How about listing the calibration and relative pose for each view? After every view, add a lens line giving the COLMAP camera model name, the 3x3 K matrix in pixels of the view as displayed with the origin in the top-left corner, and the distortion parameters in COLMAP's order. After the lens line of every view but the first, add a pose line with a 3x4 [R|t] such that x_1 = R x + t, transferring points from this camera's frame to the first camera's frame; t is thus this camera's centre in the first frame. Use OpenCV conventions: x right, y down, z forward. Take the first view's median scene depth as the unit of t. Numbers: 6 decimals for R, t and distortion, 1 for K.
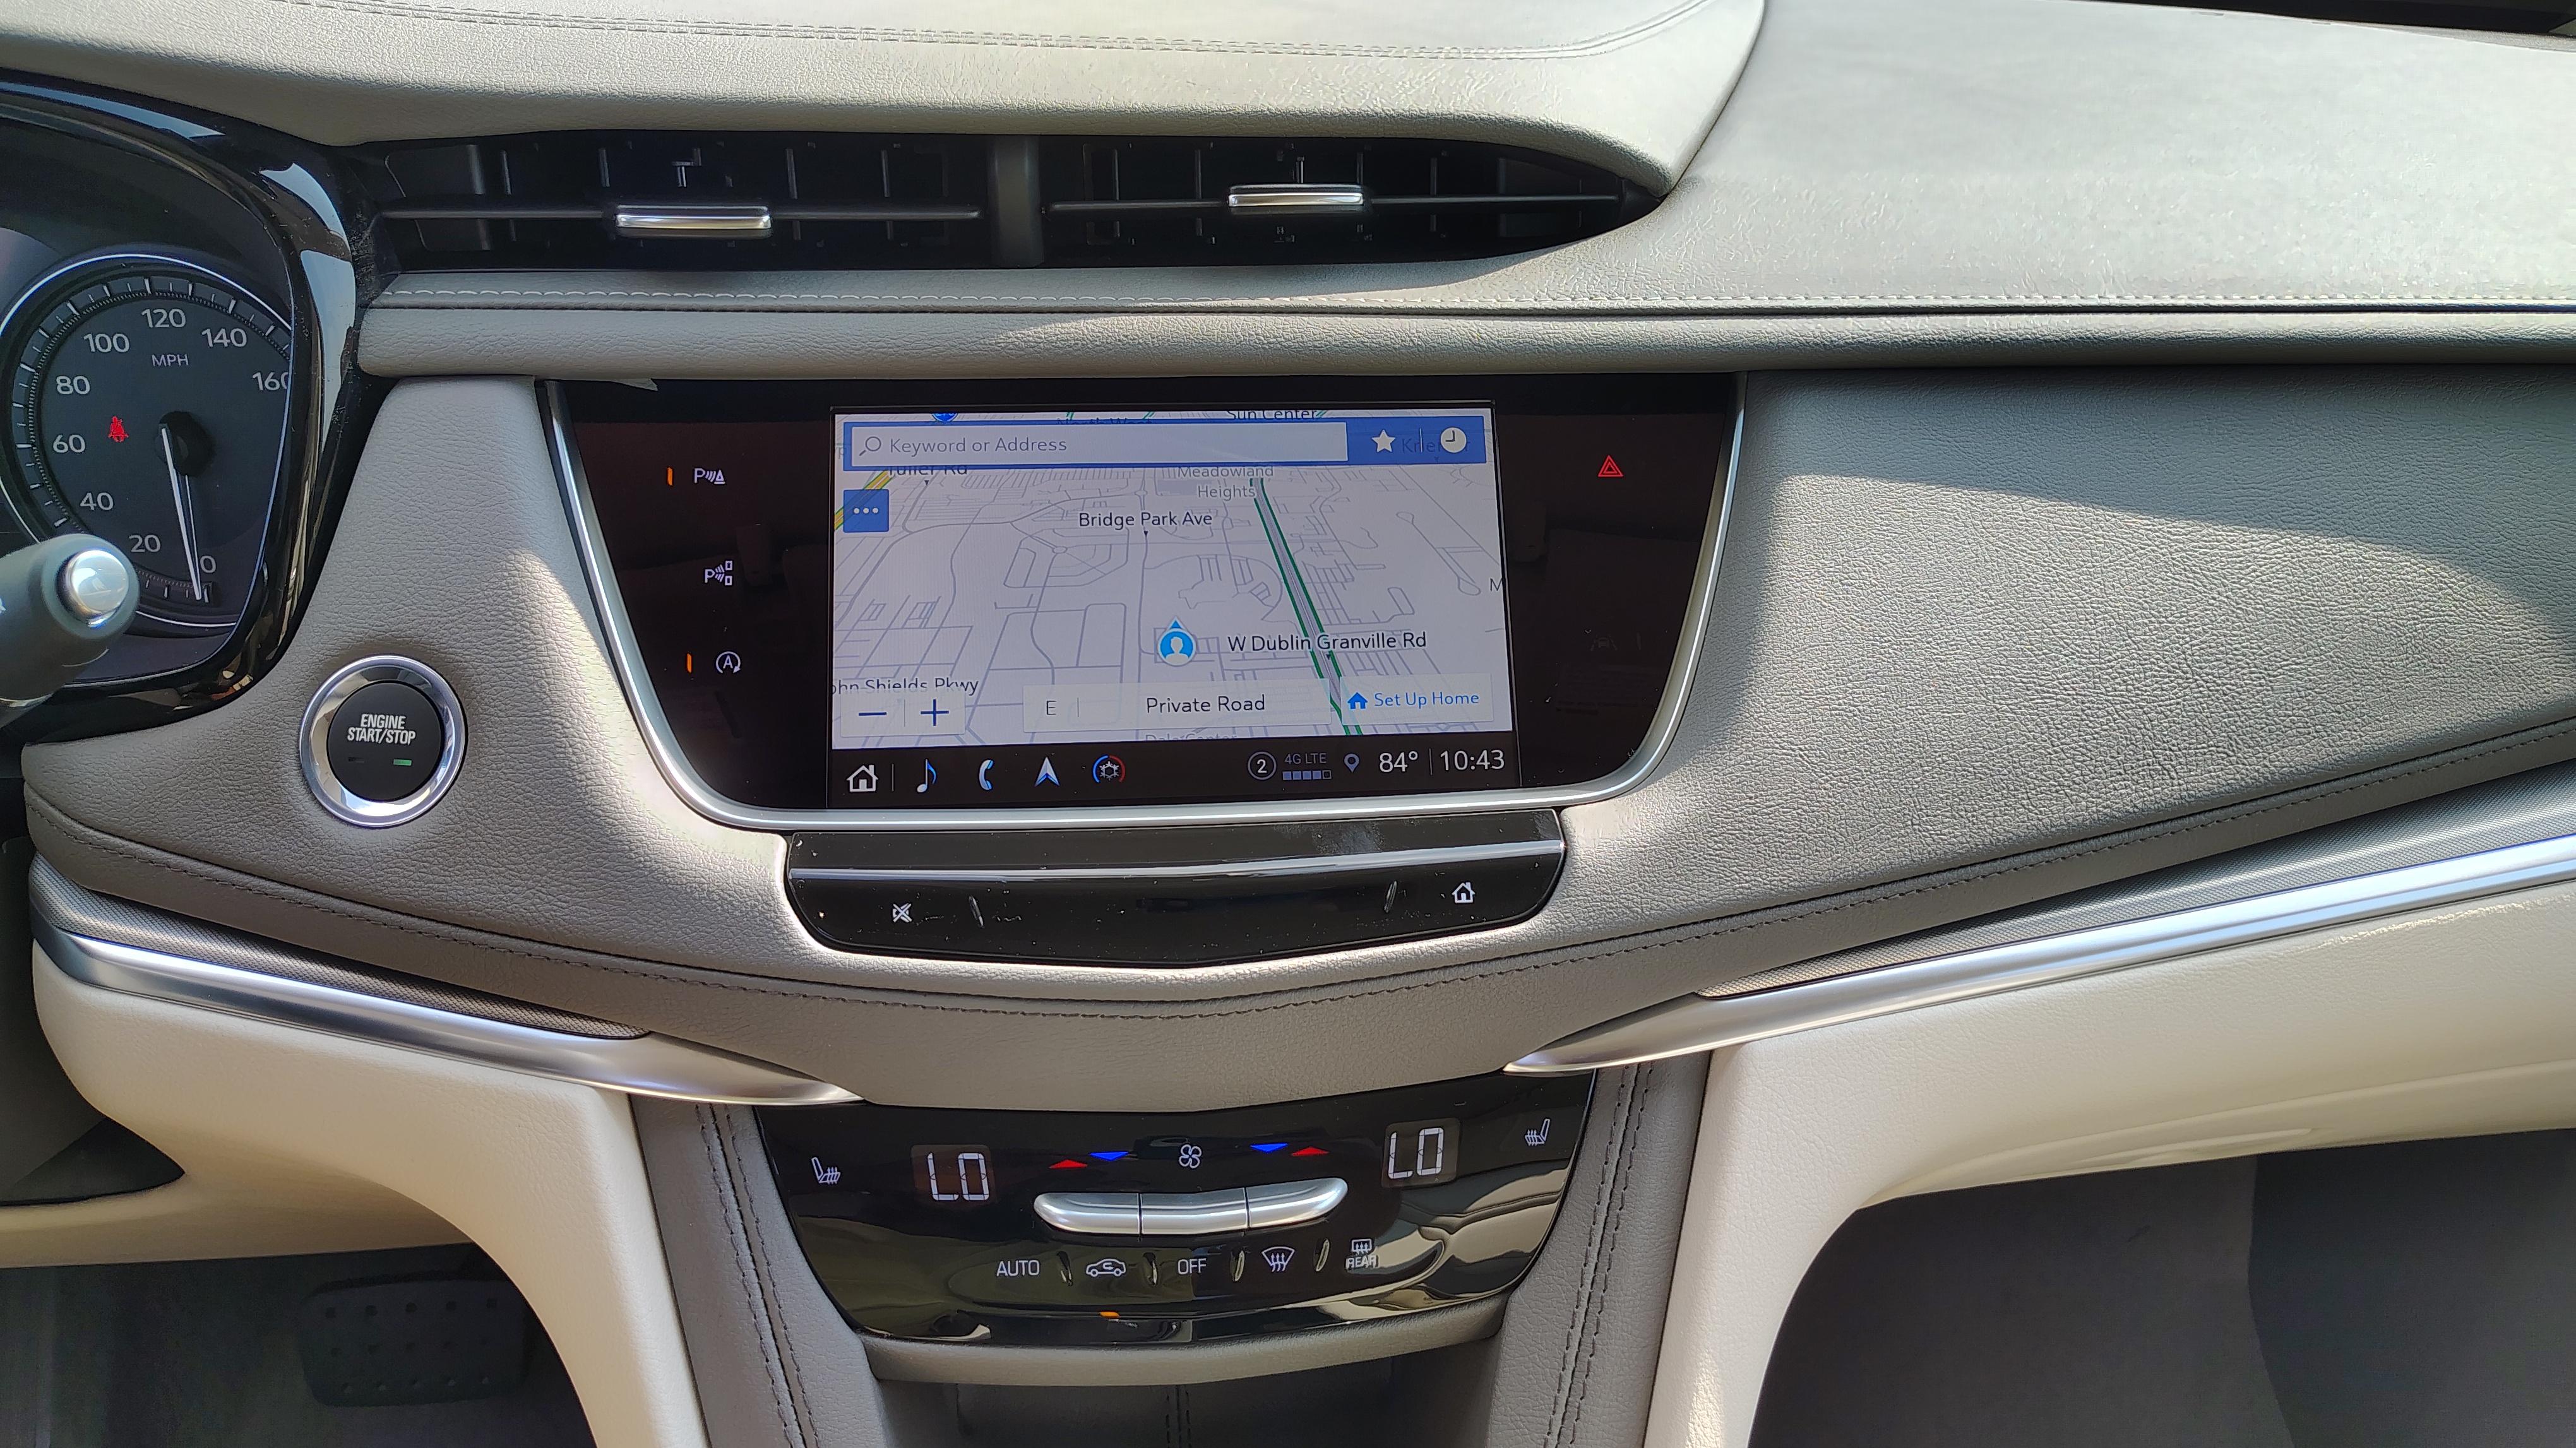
lens RADIAL K [[1804.5, 0, 1291.2], [0, 1804.5, 742.0], [0, 0, 1]] dist [-0.017491, -0.005445]
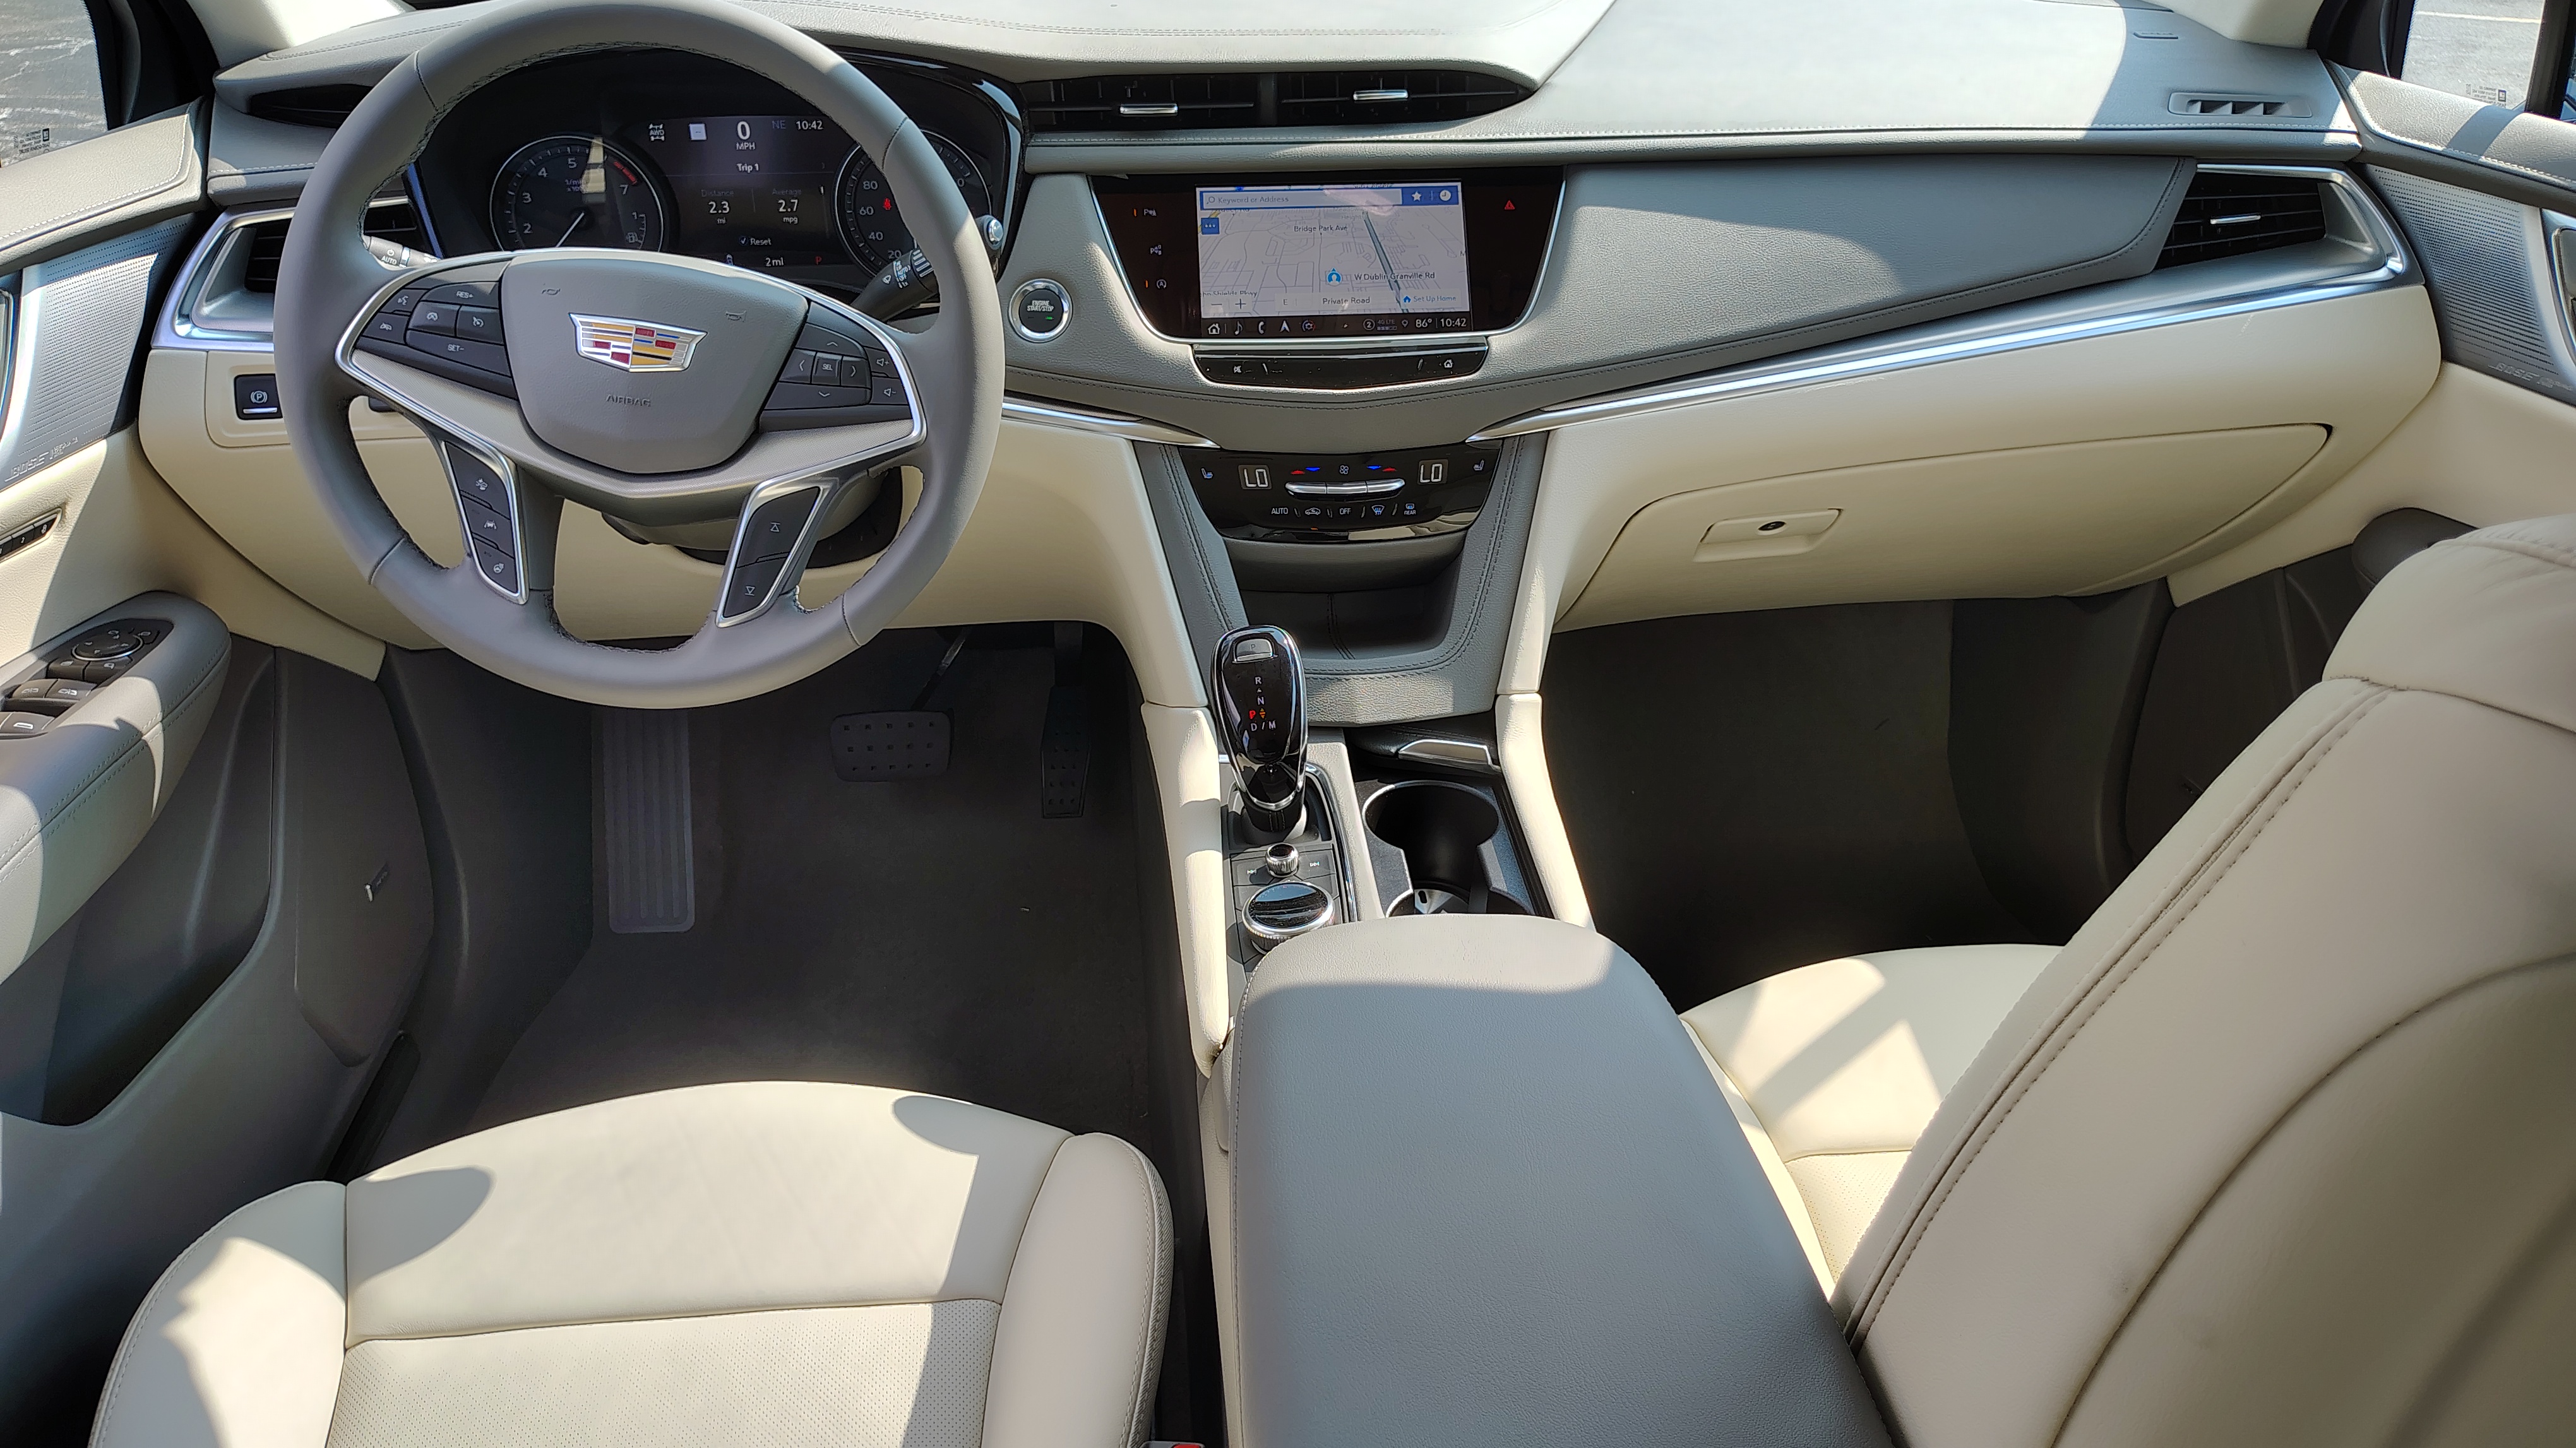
lens RADIAL K [[1804.5, 0, 1306.2], [0, 1804.5, 707.3], [0, 0, 1]] dist [-0.017491, -0.005445]
pose [[0.999497, -0.011784, -0.029433, -0.036124], [0.013034, 0.999004, 0.042673, 0.437552], [0.028901, -0.043035, 0.998655, -1.536446]]
